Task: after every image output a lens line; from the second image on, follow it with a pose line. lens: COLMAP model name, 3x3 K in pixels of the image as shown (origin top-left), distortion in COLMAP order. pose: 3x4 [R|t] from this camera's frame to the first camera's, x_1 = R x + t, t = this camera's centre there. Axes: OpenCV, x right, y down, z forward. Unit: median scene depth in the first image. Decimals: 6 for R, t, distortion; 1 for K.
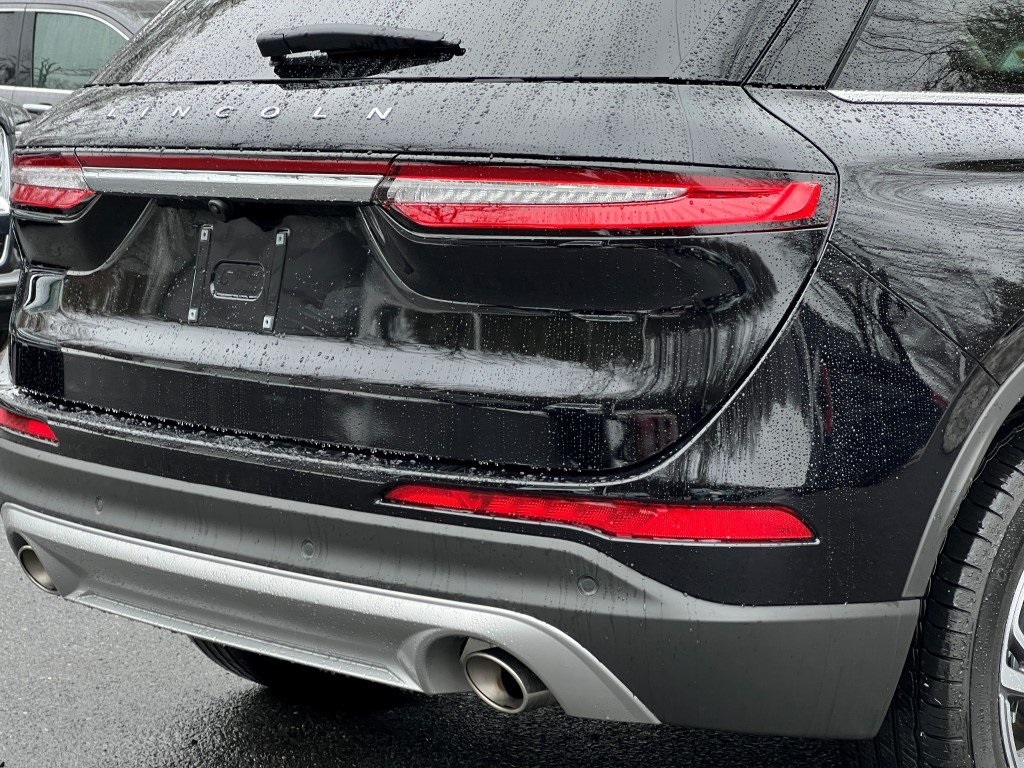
lens RADIAL K [[2347.3, 0, 502.1], [0, 2347.3, 382.2], [0, 0, 1]] dist [0.300742, 0.000000]
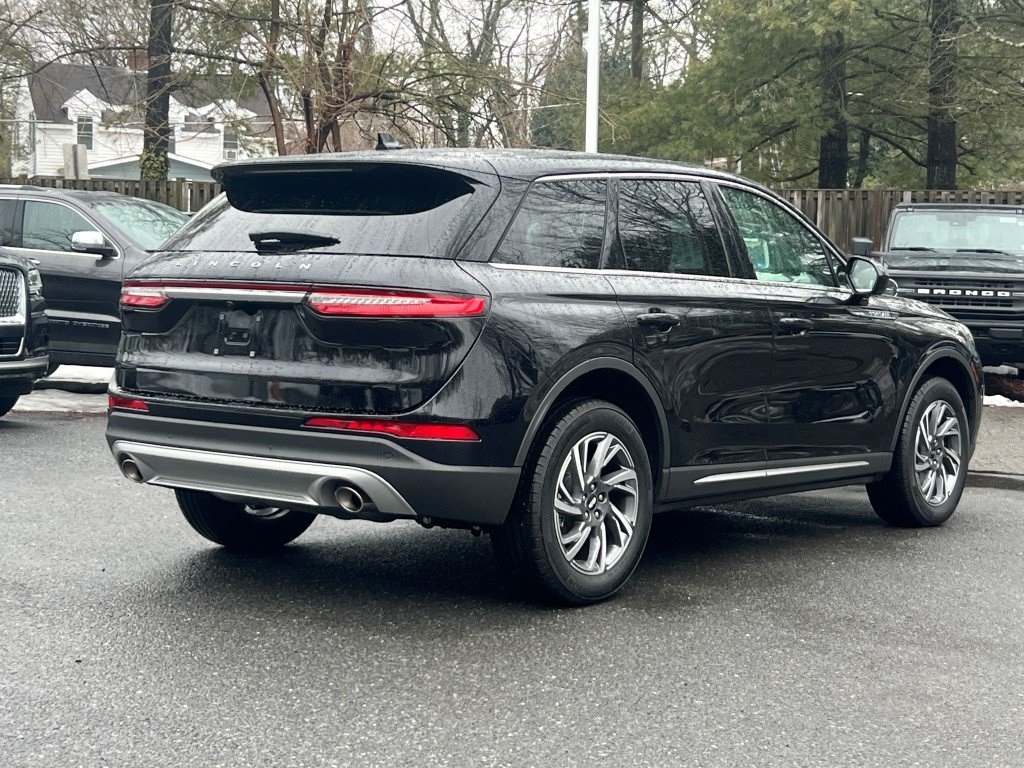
lens RADIAL K [[1747.2, 0, 514.8], [0, 1747.2, 391.6], [0, 0, 1]] dist [0.289946, 0.000000]
pose [[0.992956, 0.020036, 0.116781, -0.046313], [-0.014281, 0.998652, -0.049907, 0.101460], [-0.117623, 0.047888, 0.991903, -0.809522]]
